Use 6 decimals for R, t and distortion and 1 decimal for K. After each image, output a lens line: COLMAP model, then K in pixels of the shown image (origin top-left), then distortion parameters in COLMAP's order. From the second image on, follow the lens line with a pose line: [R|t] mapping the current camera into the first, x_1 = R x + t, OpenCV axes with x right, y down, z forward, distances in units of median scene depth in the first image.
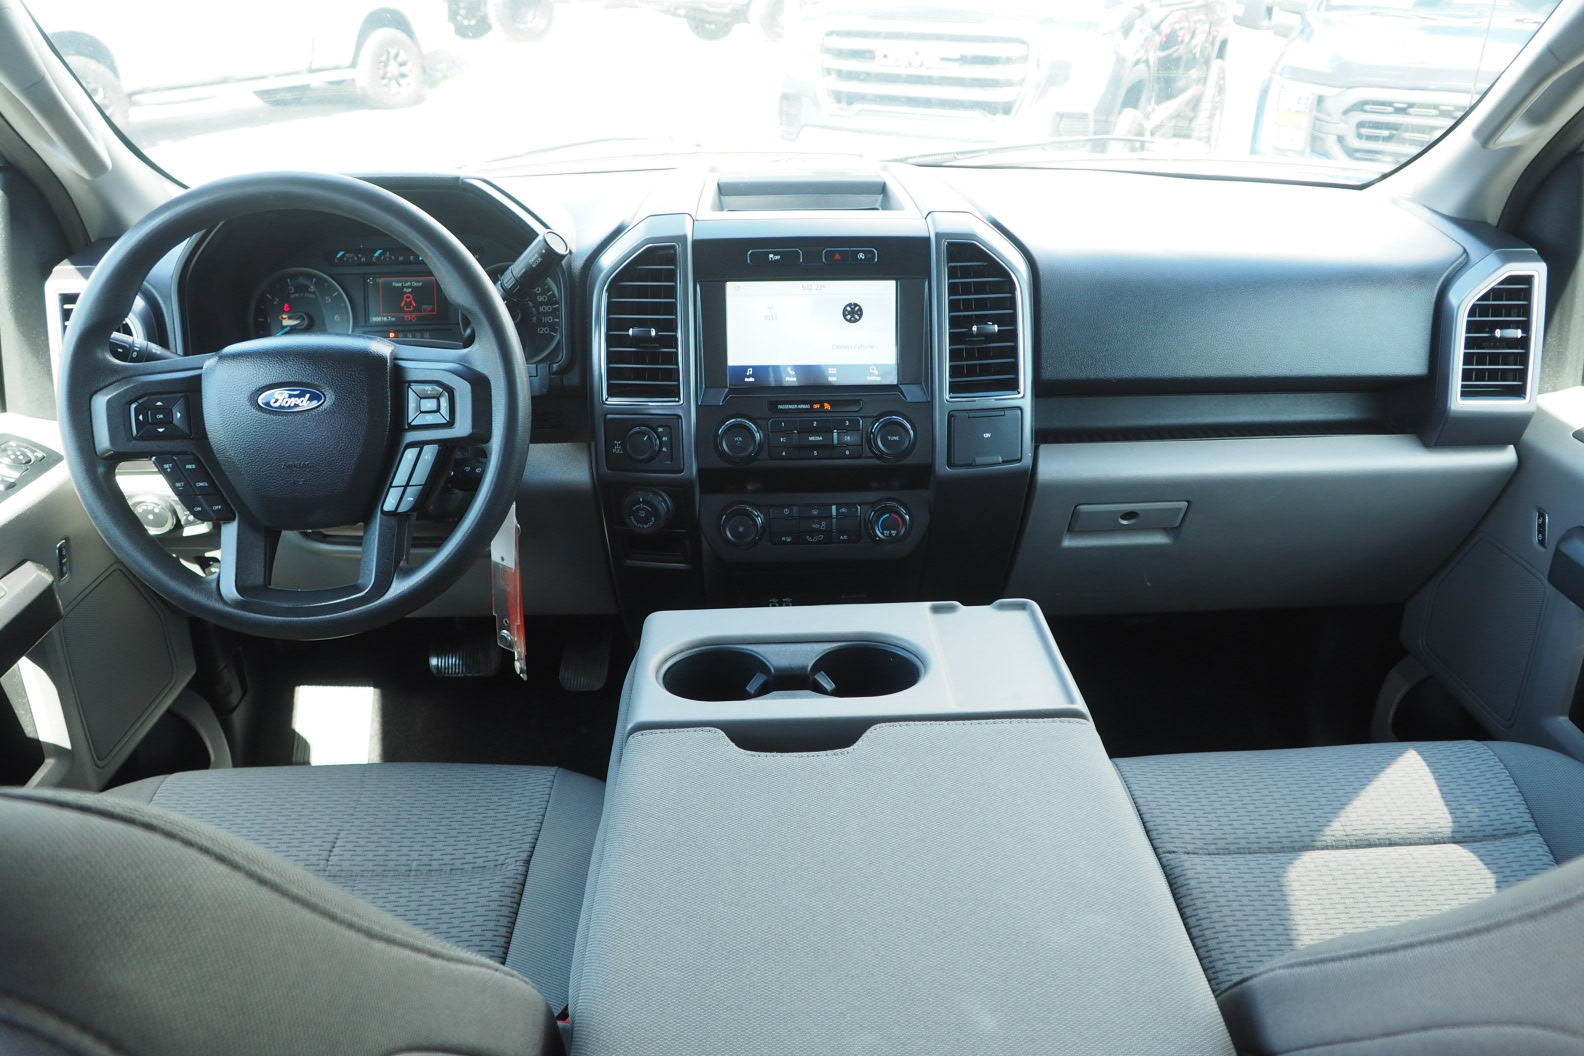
lens RADIAL K [[1242.9, 0, 760.7], [0, 1242.9, 553.9], [0, 0, 1]] dist [-0.041950, 0.043087]
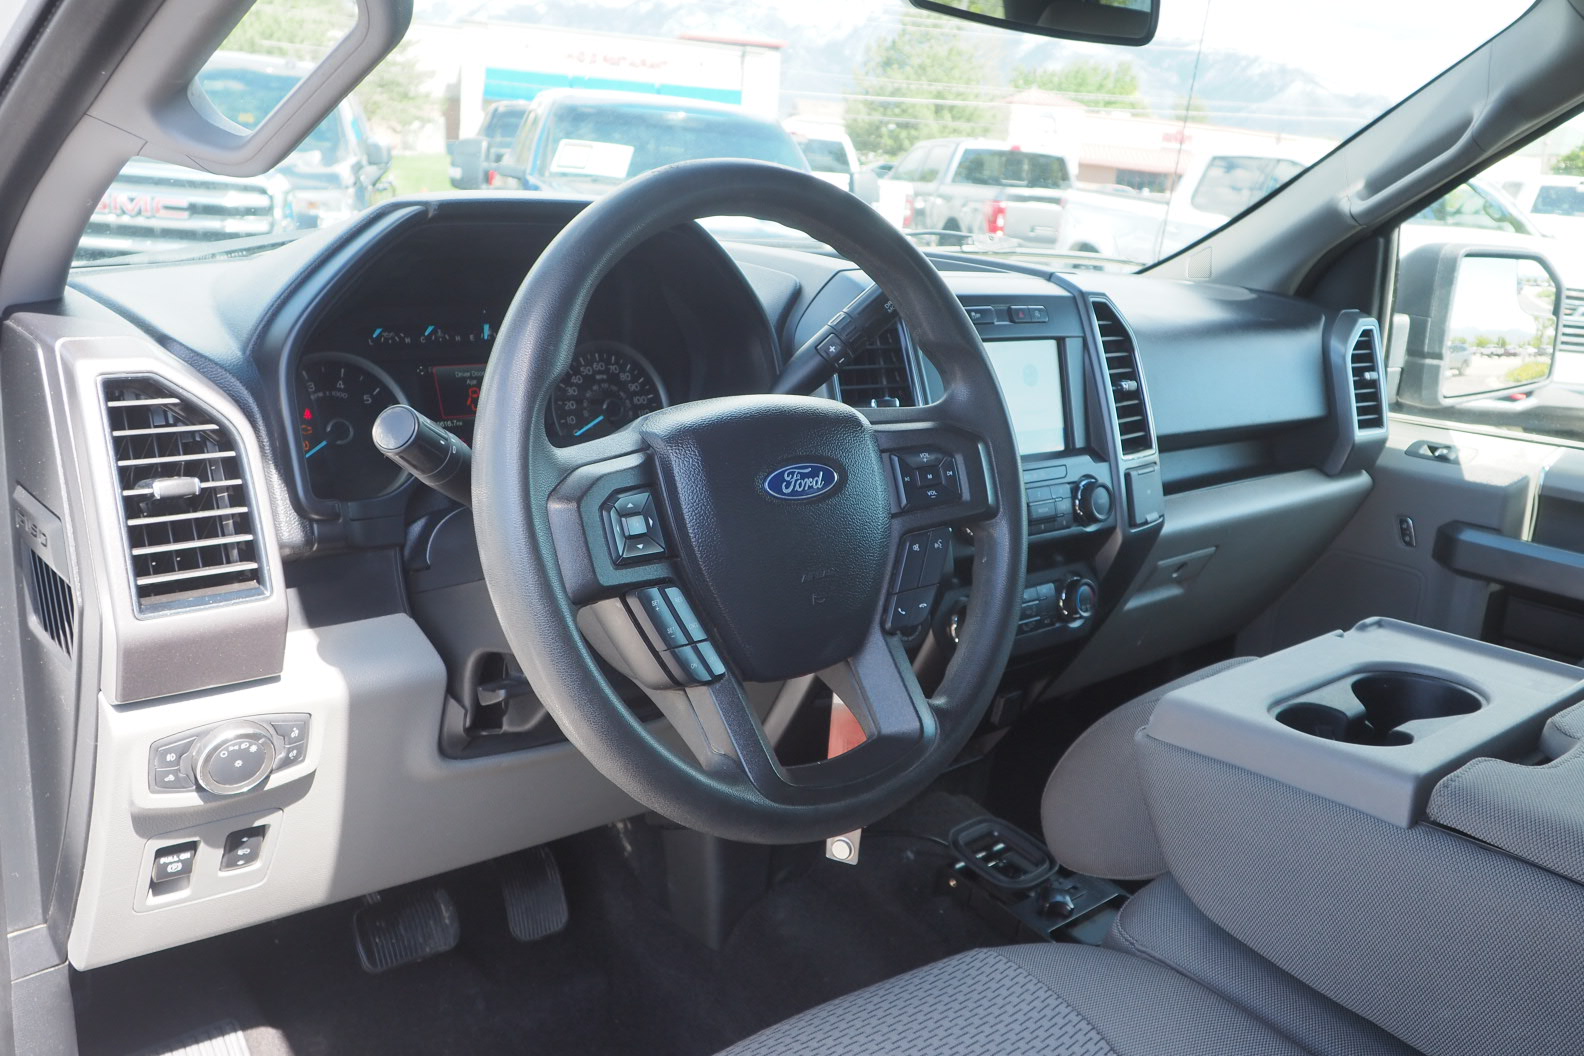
lens RADIAL K [[1366.4, 0, 790.2], [0, 1366.4, 520.7], [0, 0, 1]] dist [-0.035015, 0.020857]
pose [[0.769754, -0.097940, 0.630782, -0.718833], [0.207818, 0.972776, -0.102563, -0.021762], [-0.603565, 0.210036, 0.769152, 0.348296]]
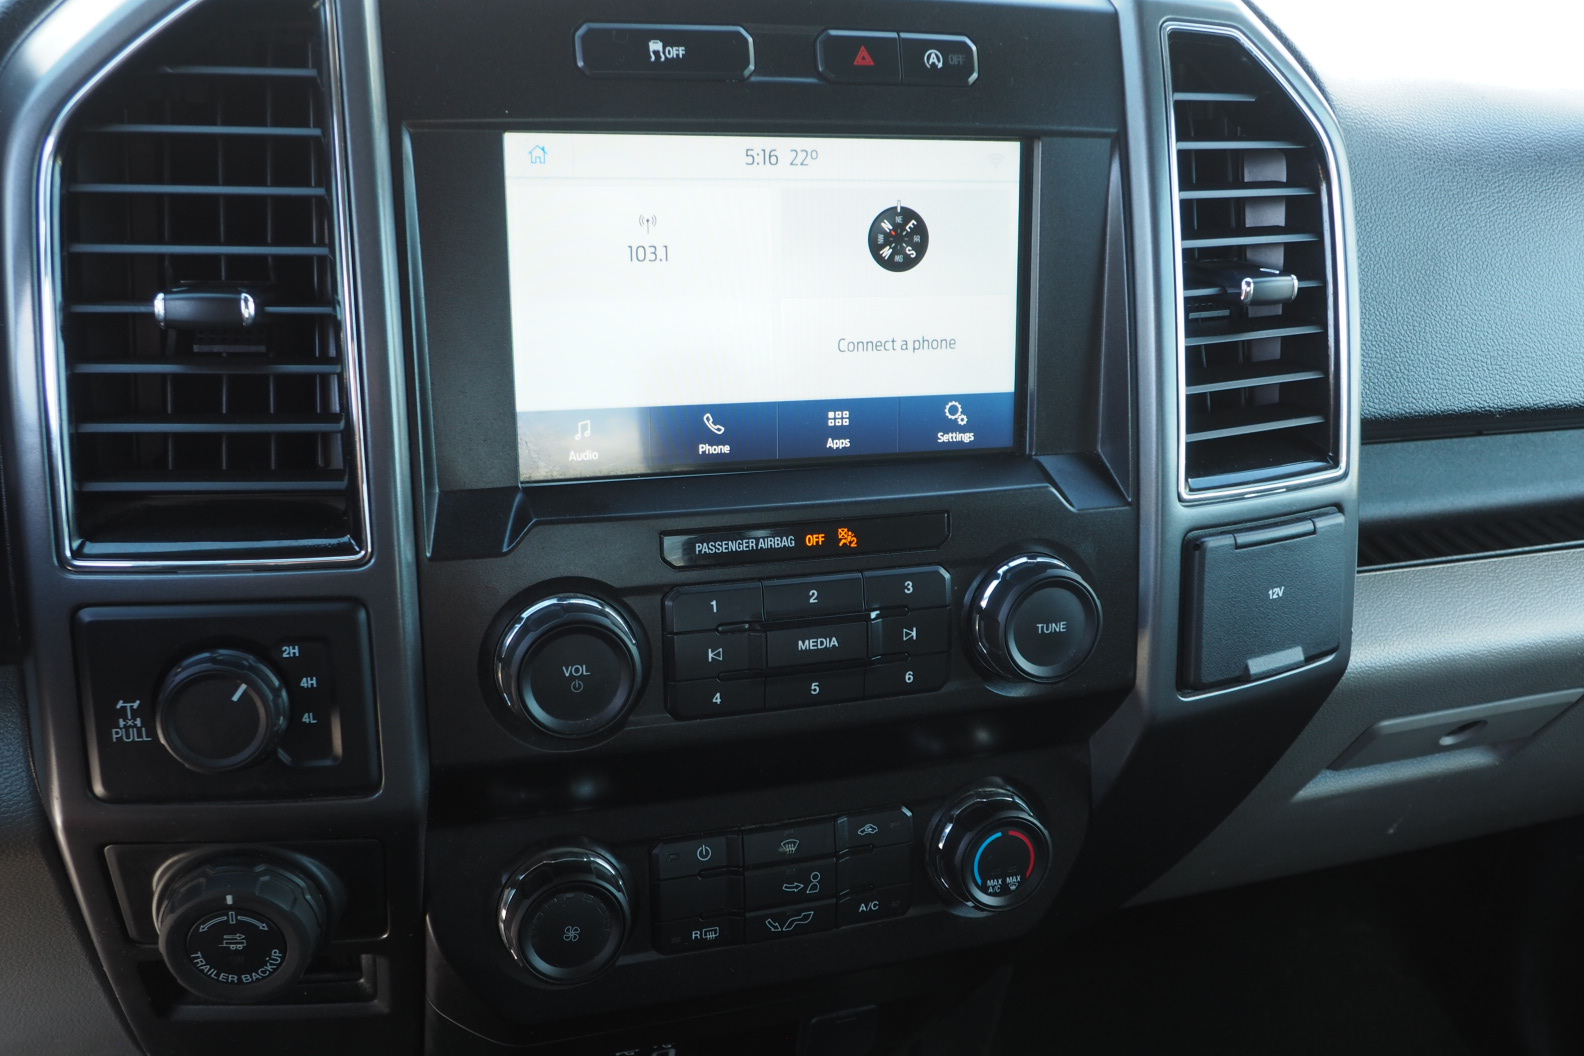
lens RADIAL K [[1521.4, 0, 796.0], [0, 1521.4, 514.3], [0, 0, 1]] dist [-0.020544, 0.000000]
pose [[0.951700, -0.048986, 0.303096, -0.073963], [0.051388, 0.998679, 0.000051, -0.124509], [-0.302698, 0.015527, 0.952960, 0.634418]]
